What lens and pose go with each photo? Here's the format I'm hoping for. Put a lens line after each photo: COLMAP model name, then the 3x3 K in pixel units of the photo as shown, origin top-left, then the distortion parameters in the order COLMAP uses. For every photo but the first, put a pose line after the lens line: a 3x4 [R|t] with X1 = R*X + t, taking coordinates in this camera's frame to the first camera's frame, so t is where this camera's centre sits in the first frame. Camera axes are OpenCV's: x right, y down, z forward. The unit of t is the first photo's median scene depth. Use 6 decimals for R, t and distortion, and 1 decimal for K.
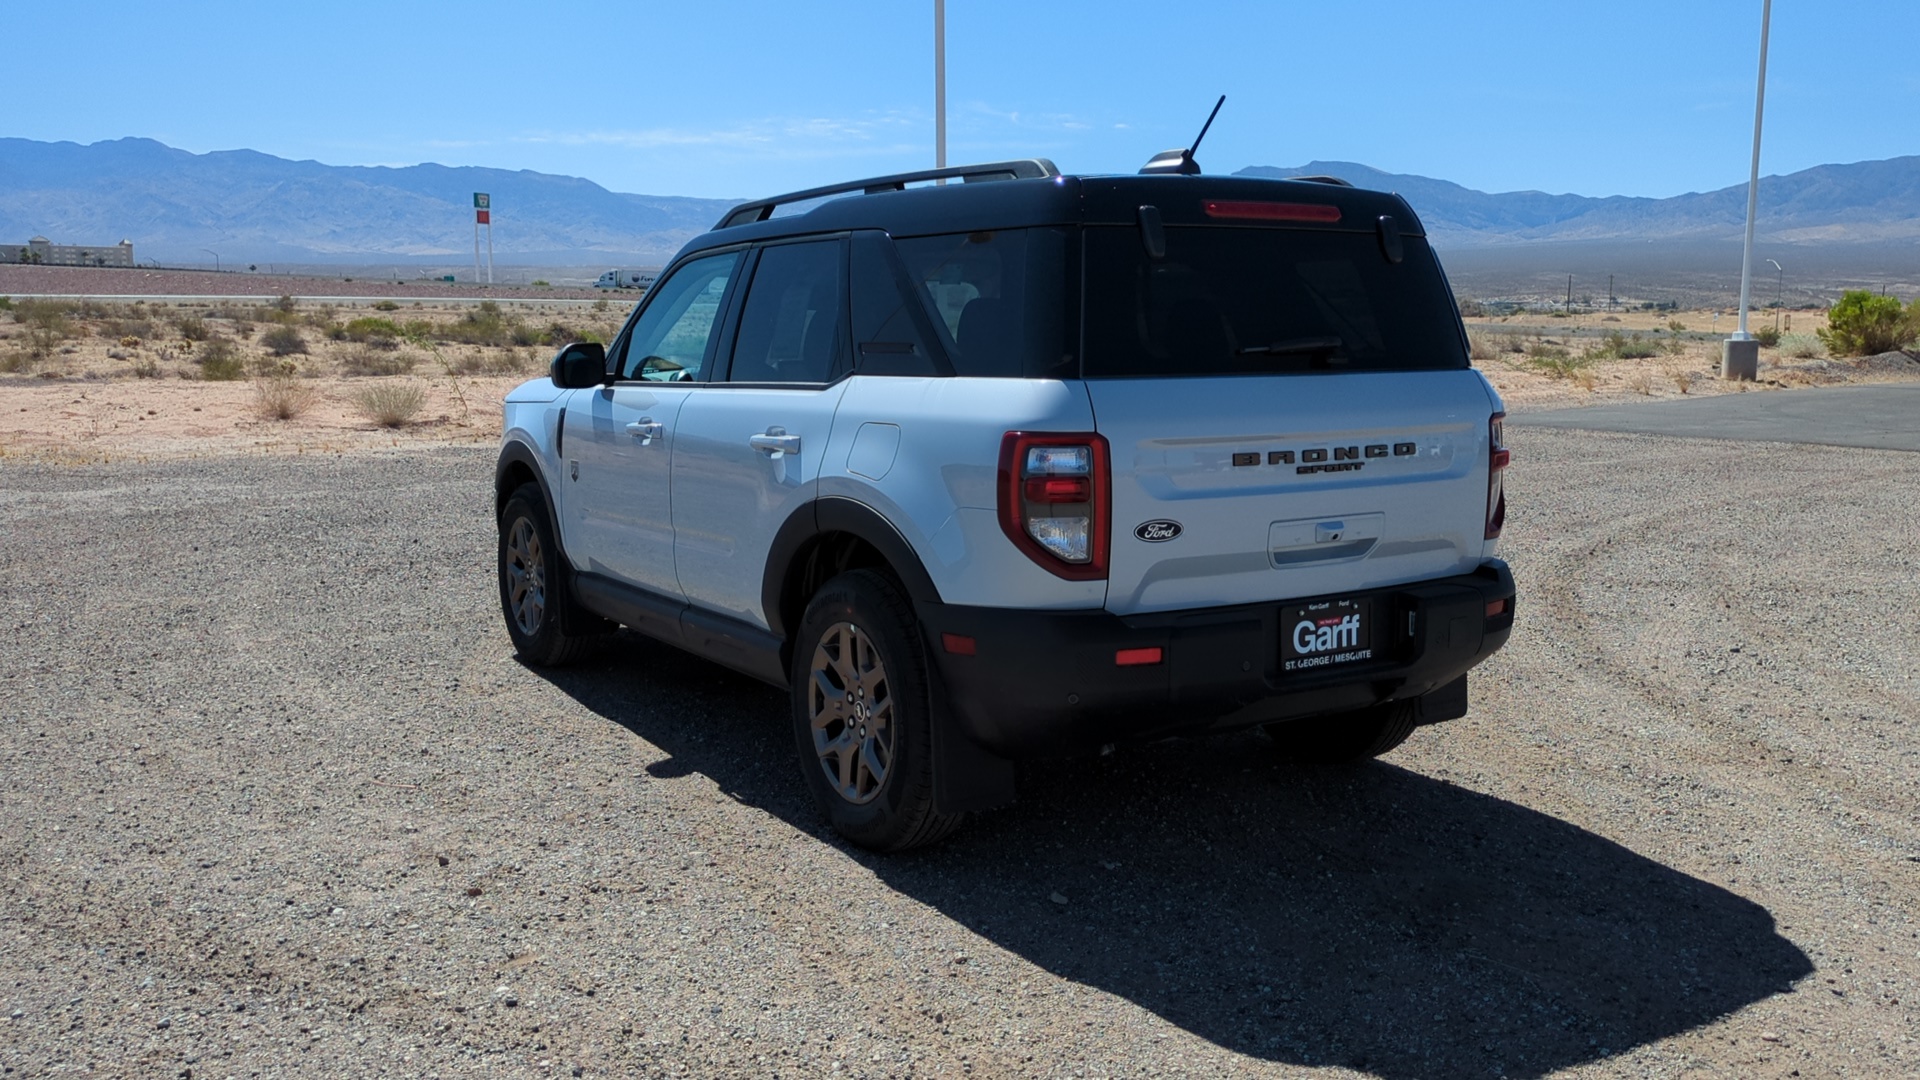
lens RADIAL K [[1638.2, 0, 967.5], [0, 1638.2, 547.1], [0, 0, 1]] dist [0.053931, -0.052281]
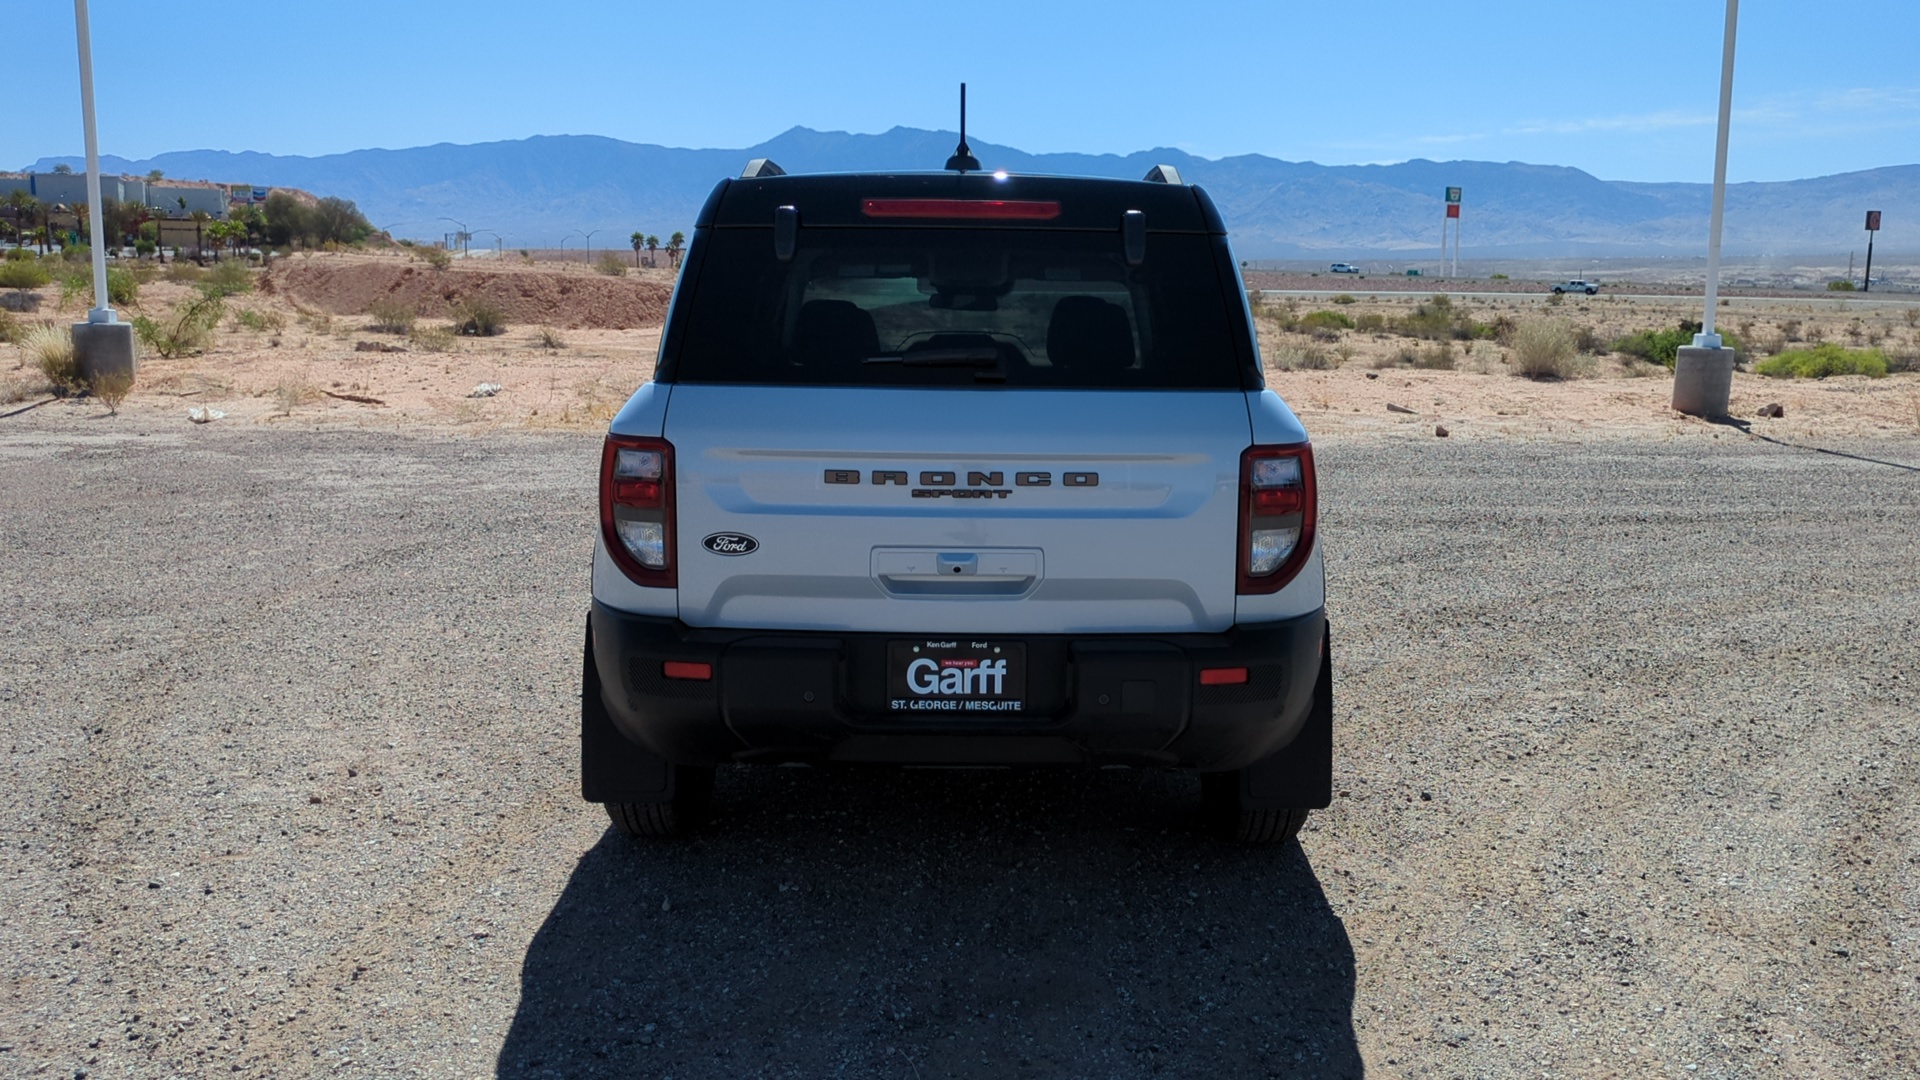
lens RADIAL K [[1638.2, 0, 980.2], [0, 1638.2, 536.6], [0, 0, 1]] dist [0.053931, -0.052281]
pose [[0.844291, 0.084423, -0.529192, 0.695226], [-0.085656, 0.996076, 0.022247, -0.044592], [0.528994, 0.026545, 0.848210, 0.238829]]
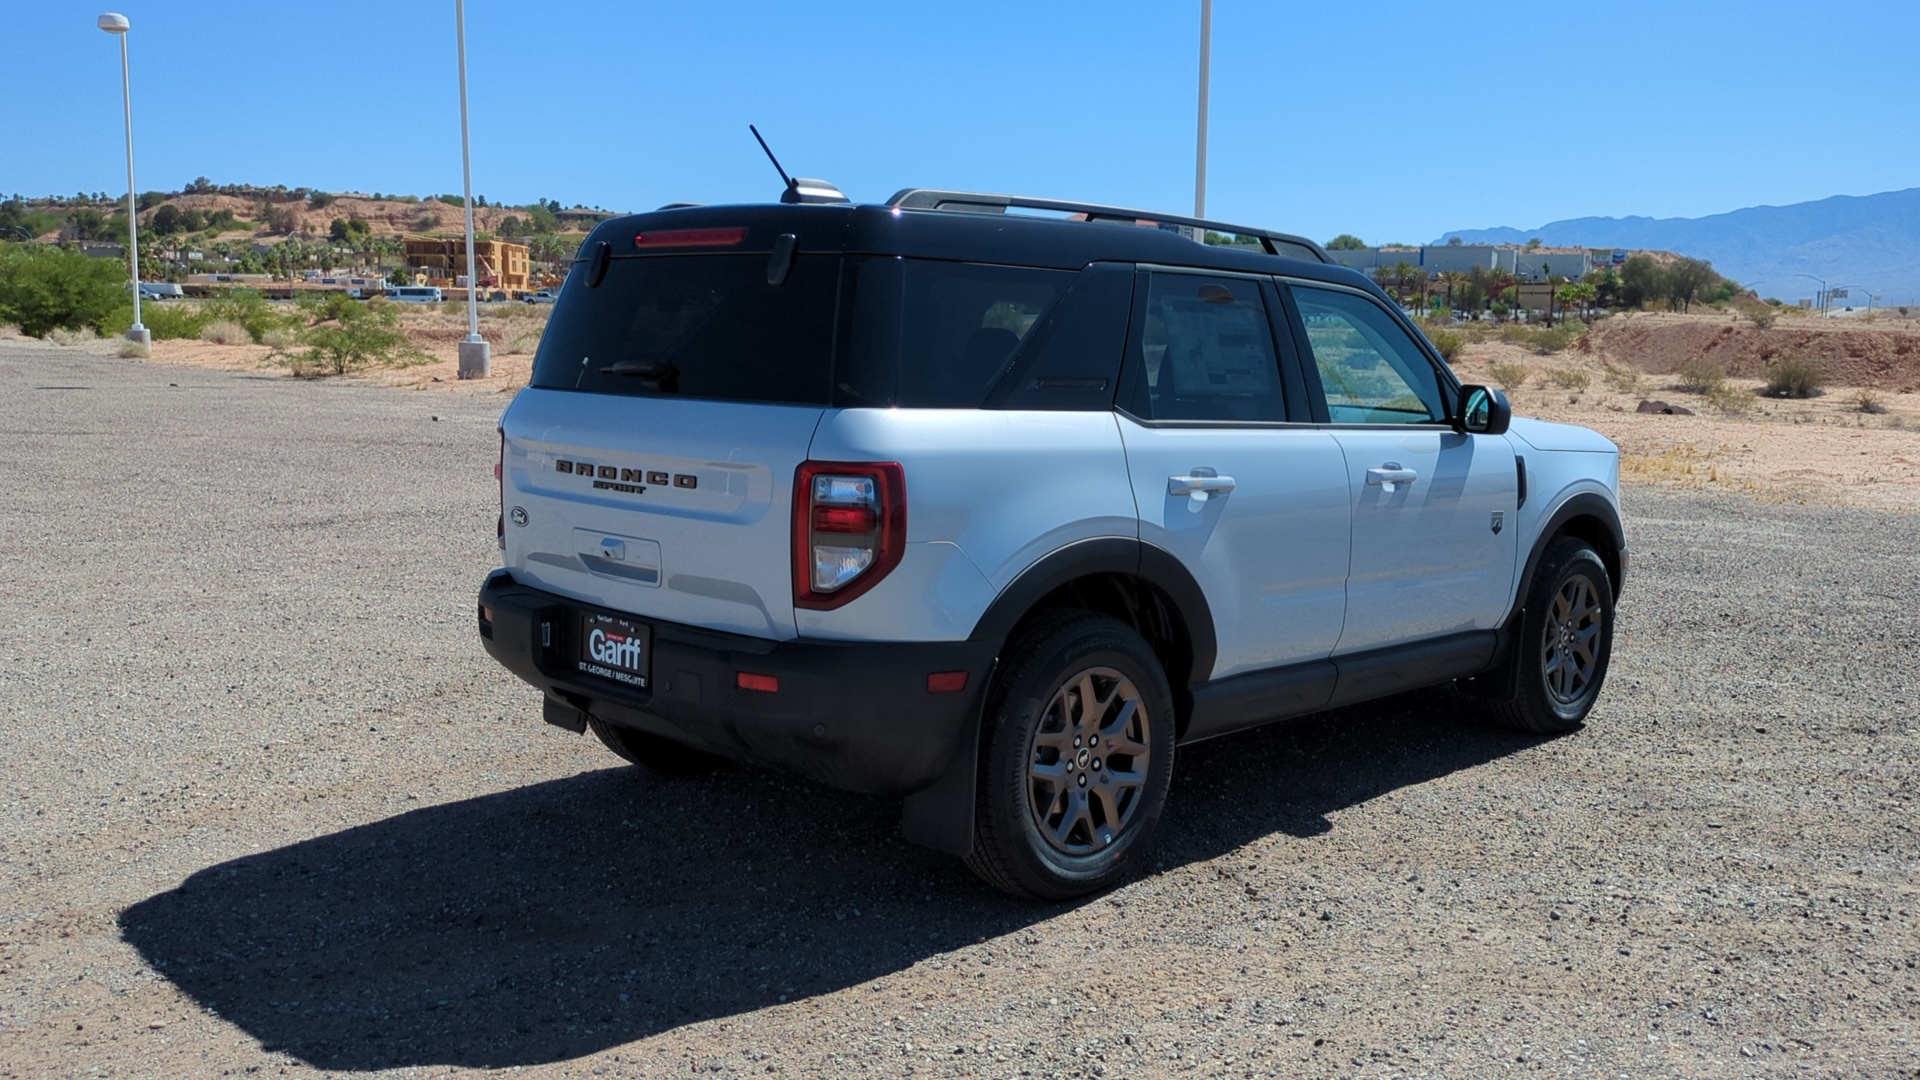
lens RADIAL K [[1638.2, 0, 988.6], [0, 1638.2, 541.5], [0, 0, 1]] dist [0.053931, -0.052281]
pose [[0.237411, 0.122704, -0.963628, 1.242925], [-0.157331, 0.983750, 0.086504, -0.137052], [0.958584, 0.131072, 0.252858, 0.949173]]
